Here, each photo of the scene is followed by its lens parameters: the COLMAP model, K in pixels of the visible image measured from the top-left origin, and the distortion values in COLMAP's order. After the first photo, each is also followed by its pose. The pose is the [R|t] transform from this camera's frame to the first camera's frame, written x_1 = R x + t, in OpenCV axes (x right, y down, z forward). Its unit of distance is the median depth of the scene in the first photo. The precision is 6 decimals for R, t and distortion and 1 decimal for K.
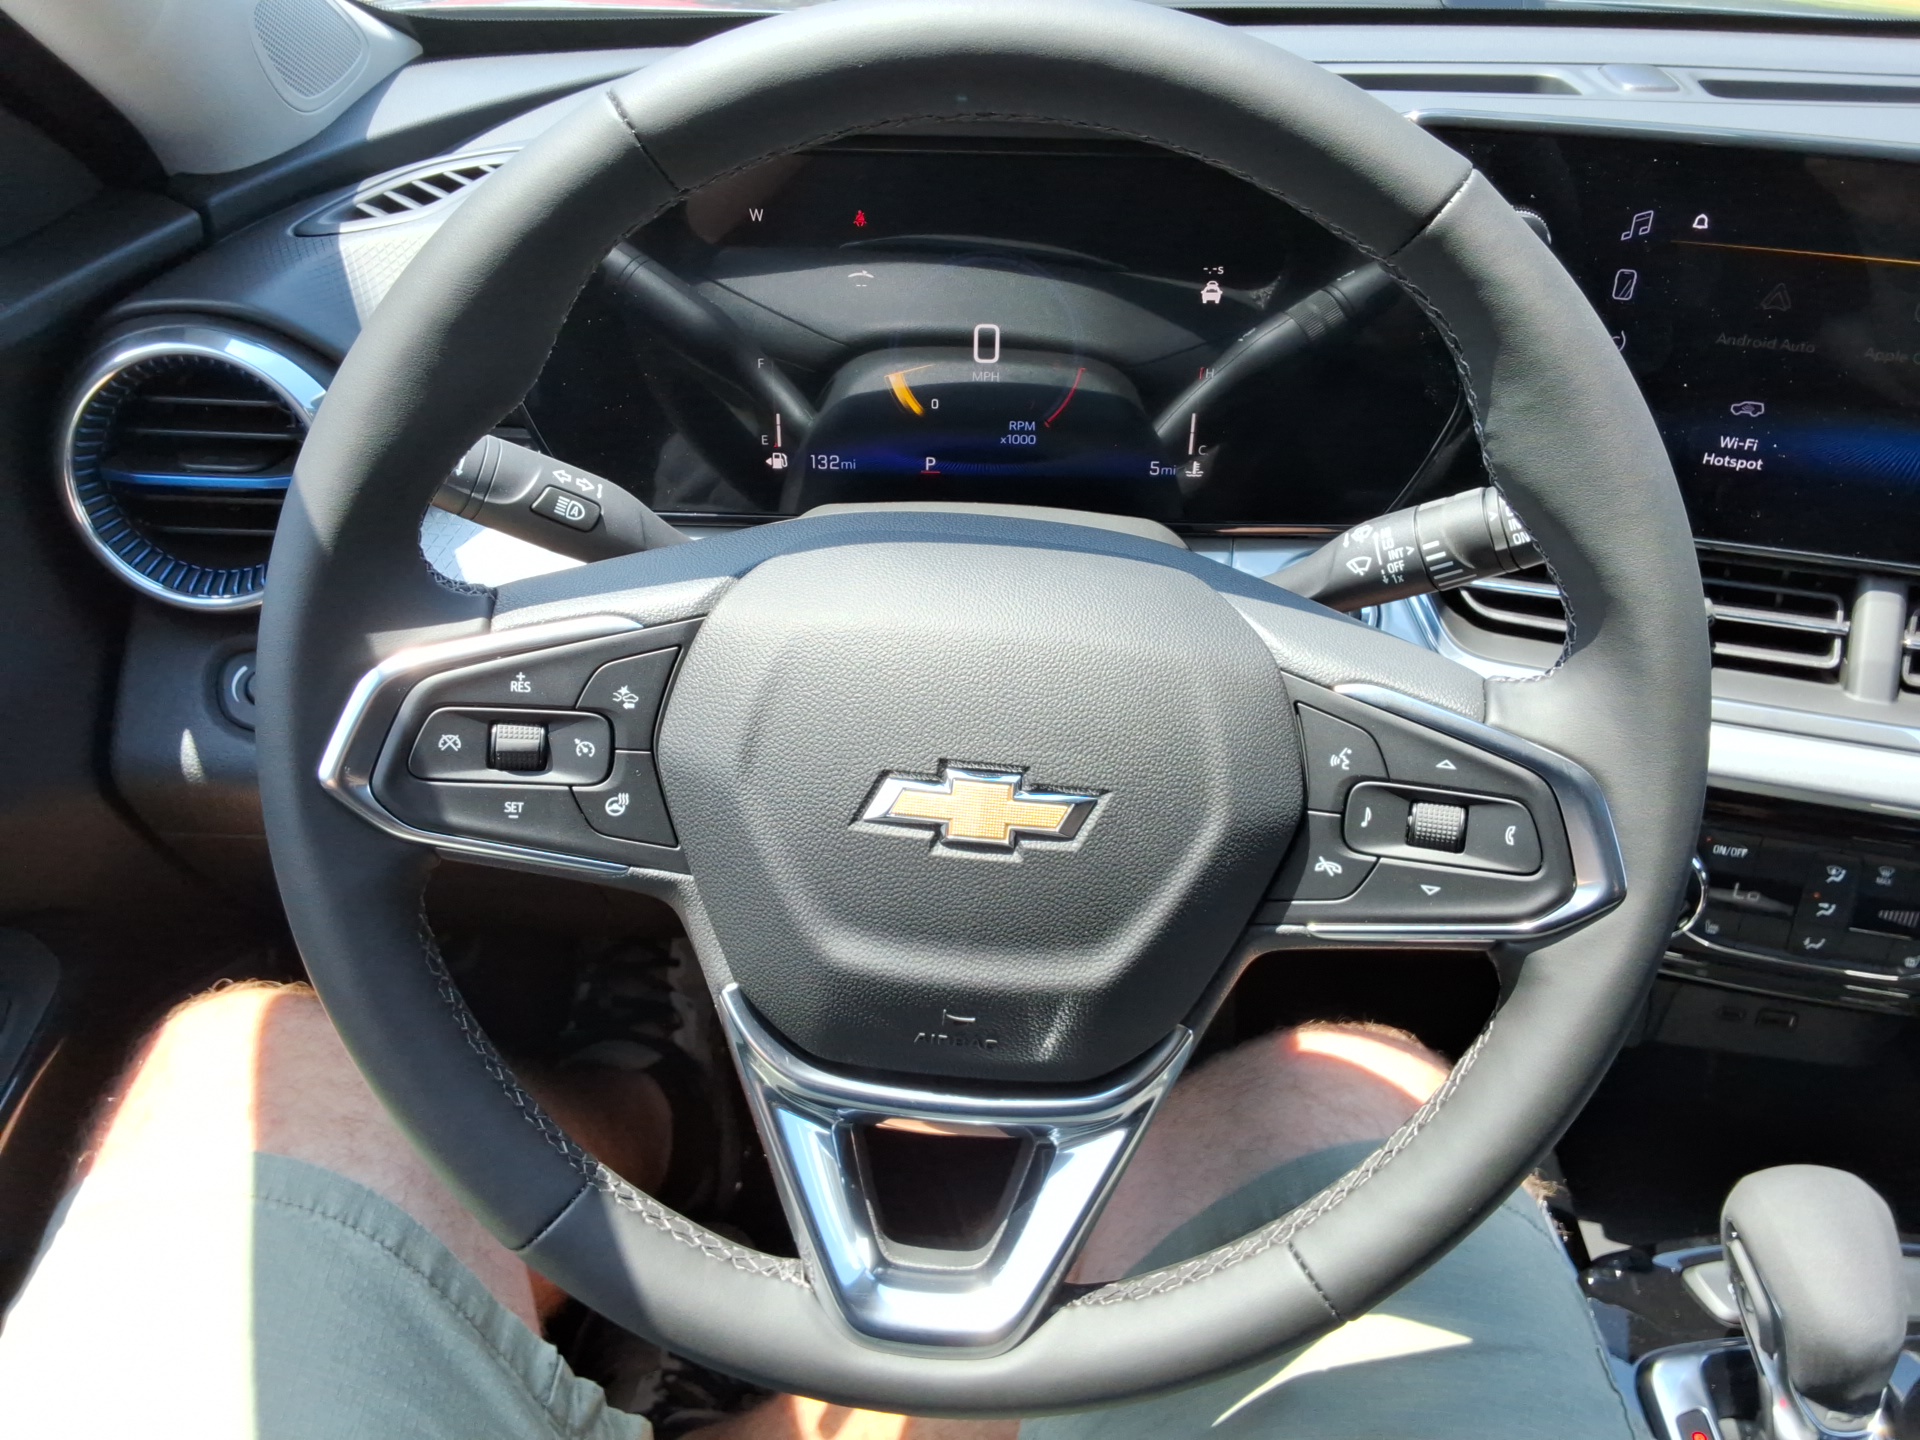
lens RADIAL K [[1531.0, 0, 990.2], [0, 1531.0, 683.8], [0, 0, 1]] dist [0.126170, -0.187526]
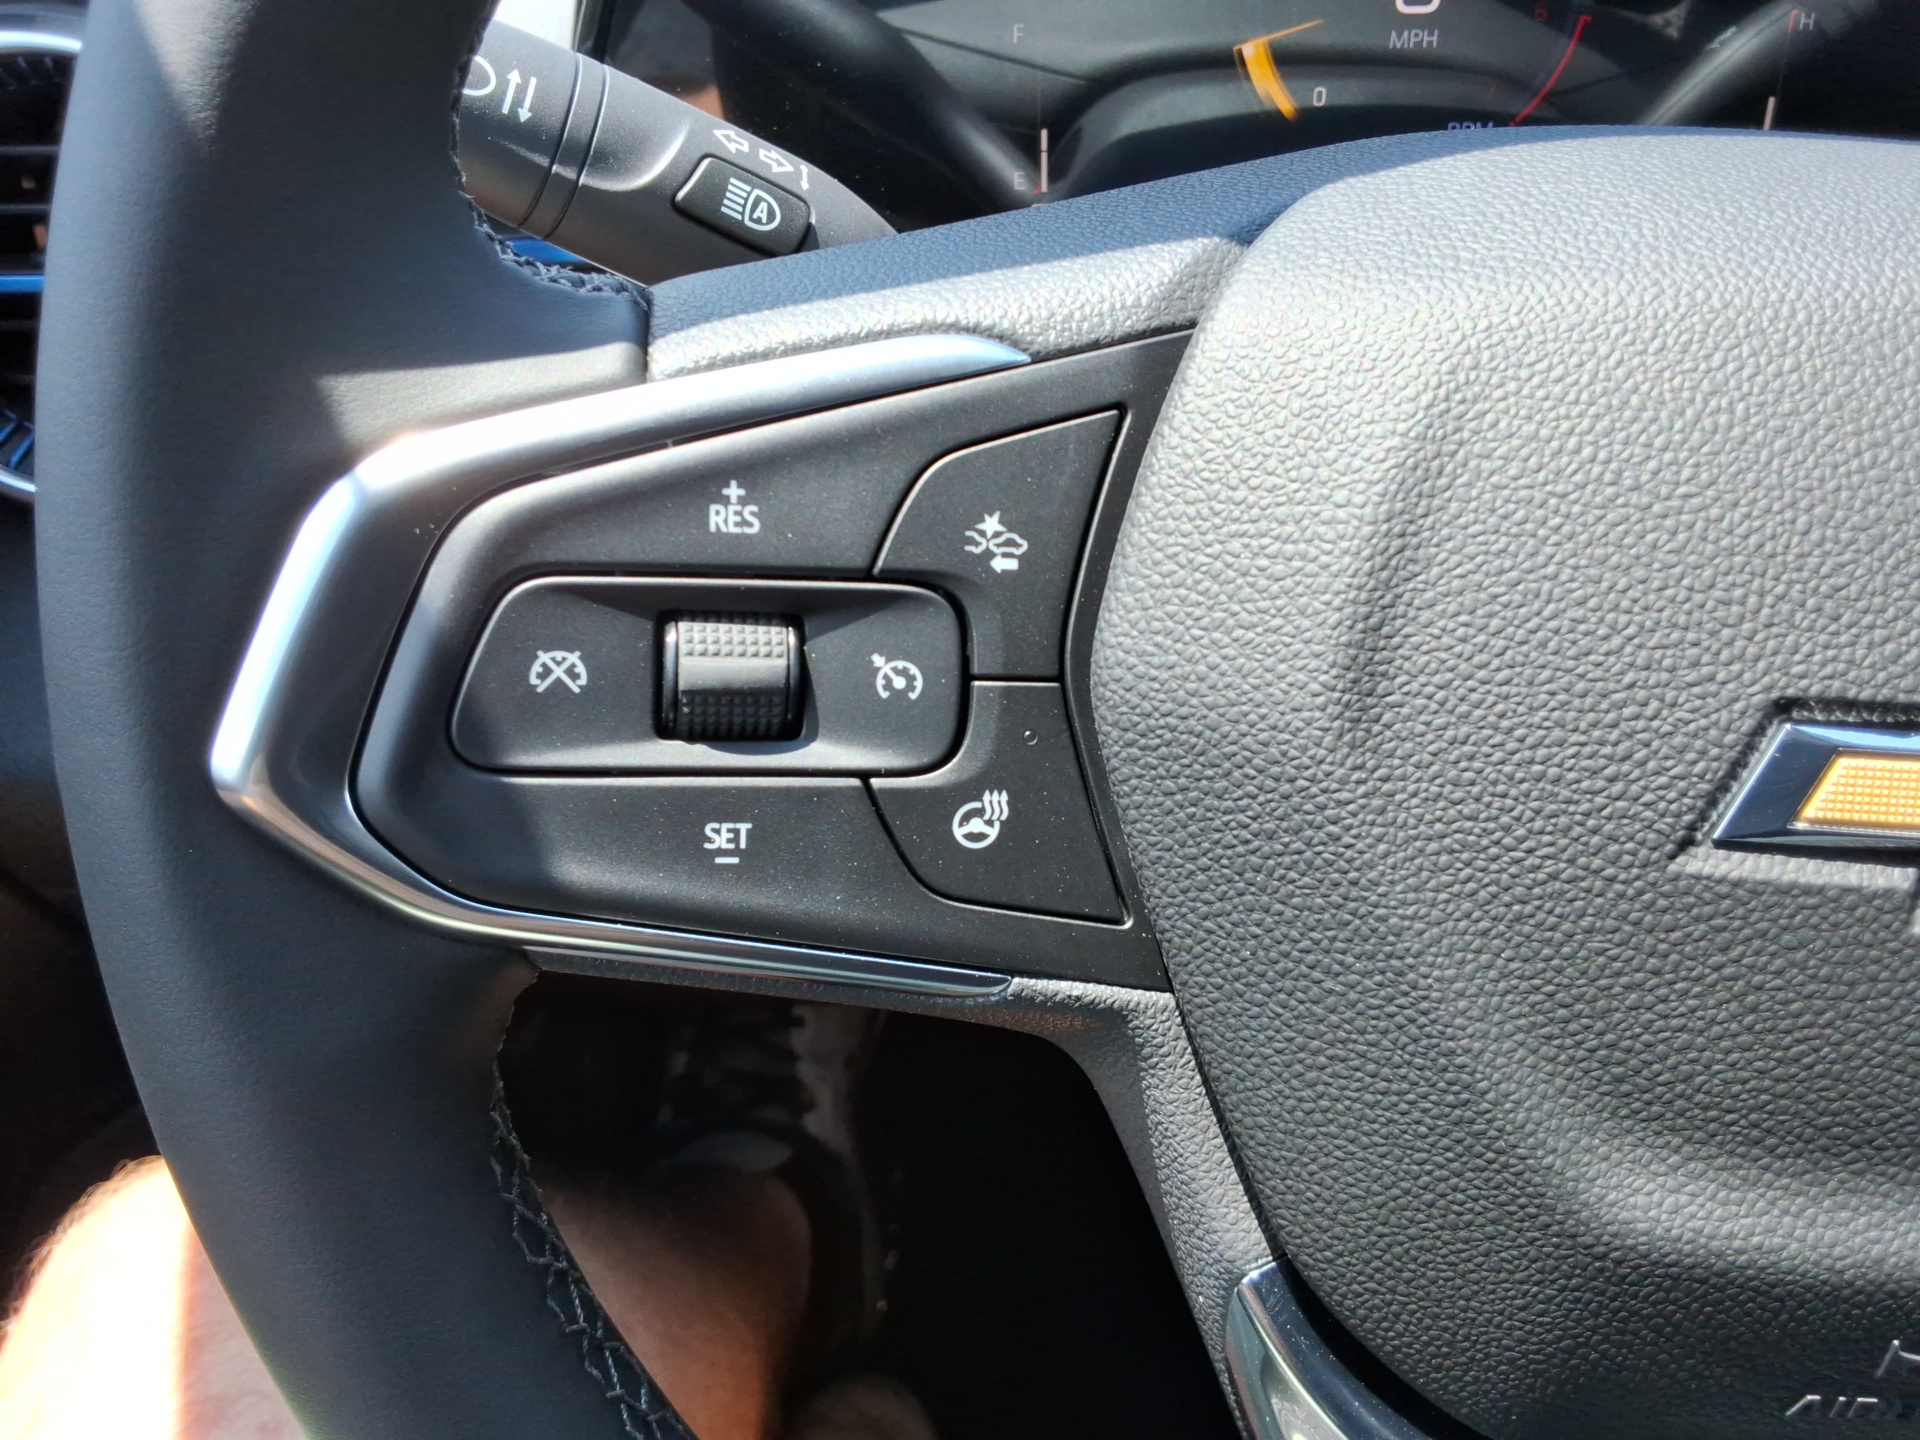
lens RADIAL K [[1566.3, 0, 984.1], [0, 1566.3, 710.8], [0, 0, 1]] dist [0.117675, -0.231218]
pose [[0.999034, -0.037215, -0.023349, -0.229067], [0.037687, 0.999087, 0.020131, 0.042358], [0.022578, -0.020992, 0.999525, 0.598670]]
